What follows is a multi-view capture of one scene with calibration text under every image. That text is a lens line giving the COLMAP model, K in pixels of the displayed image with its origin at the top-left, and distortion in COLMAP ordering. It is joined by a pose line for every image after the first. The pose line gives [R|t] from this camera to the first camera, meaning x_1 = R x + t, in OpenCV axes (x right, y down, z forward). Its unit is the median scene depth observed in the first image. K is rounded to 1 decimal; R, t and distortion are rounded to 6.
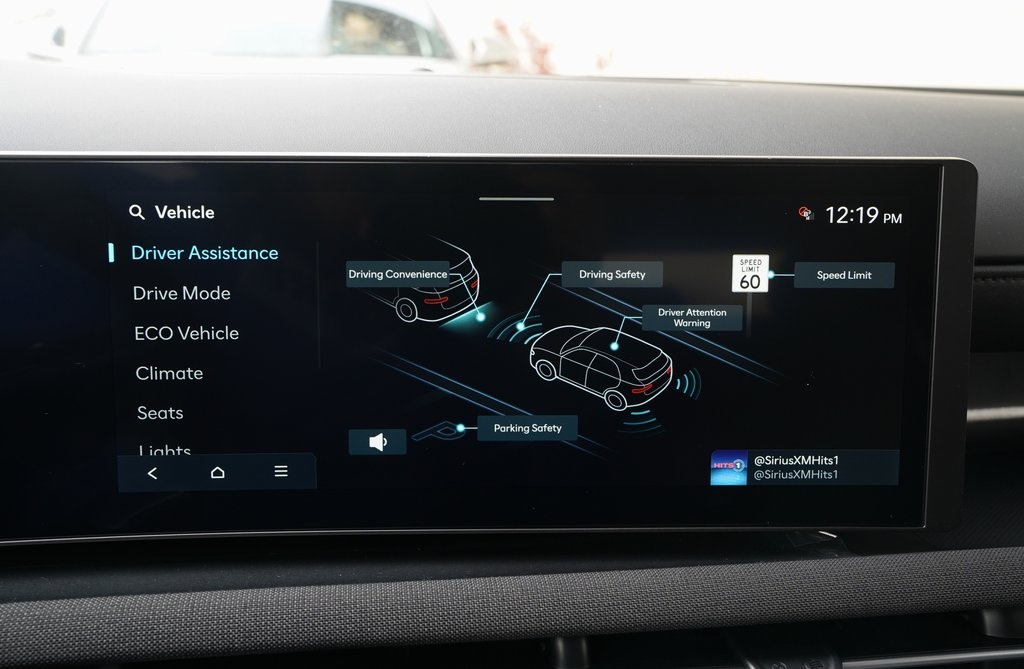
lens RADIAL K [[954.6, 0, 512.0], [0, 954.6, 334.5], [0, 0, 1]] dist [-0.051560, 0.158426]
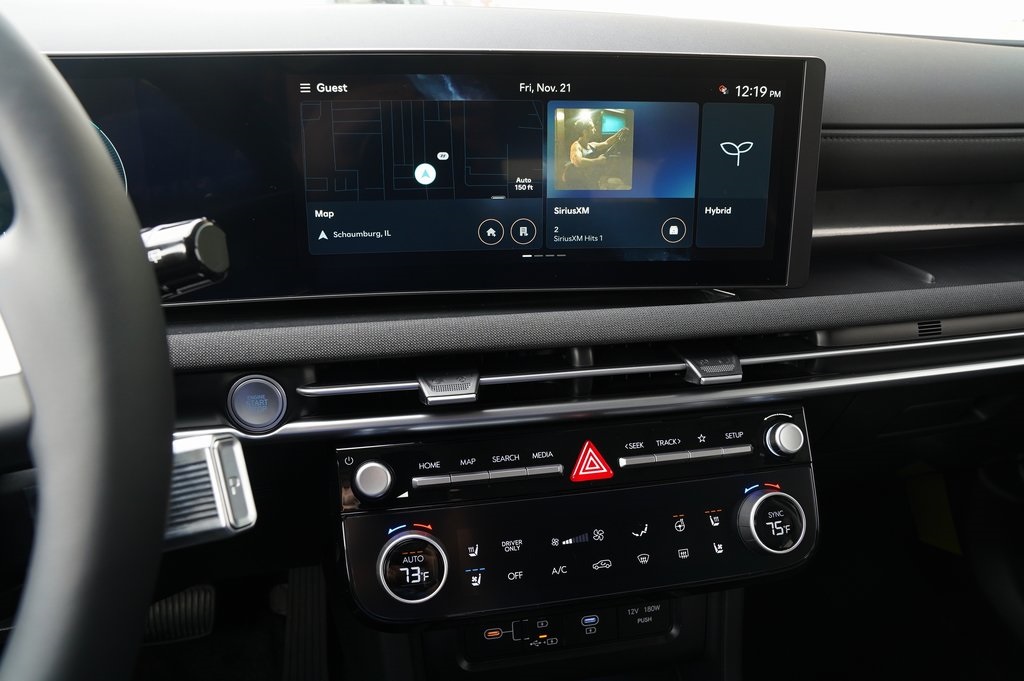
lens RADIAL K [[706.2, 0, 513.3], [0, 706.2, 341.3], [0, 0, 1]] dist [-0.129384, 0.094278]
pose [[0.998299, -0.021988, 0.054005, -0.119523], [0.013440, 0.988007, 0.153825, 0.109632], [-0.056740, -0.152837, 0.986621, -0.197584]]
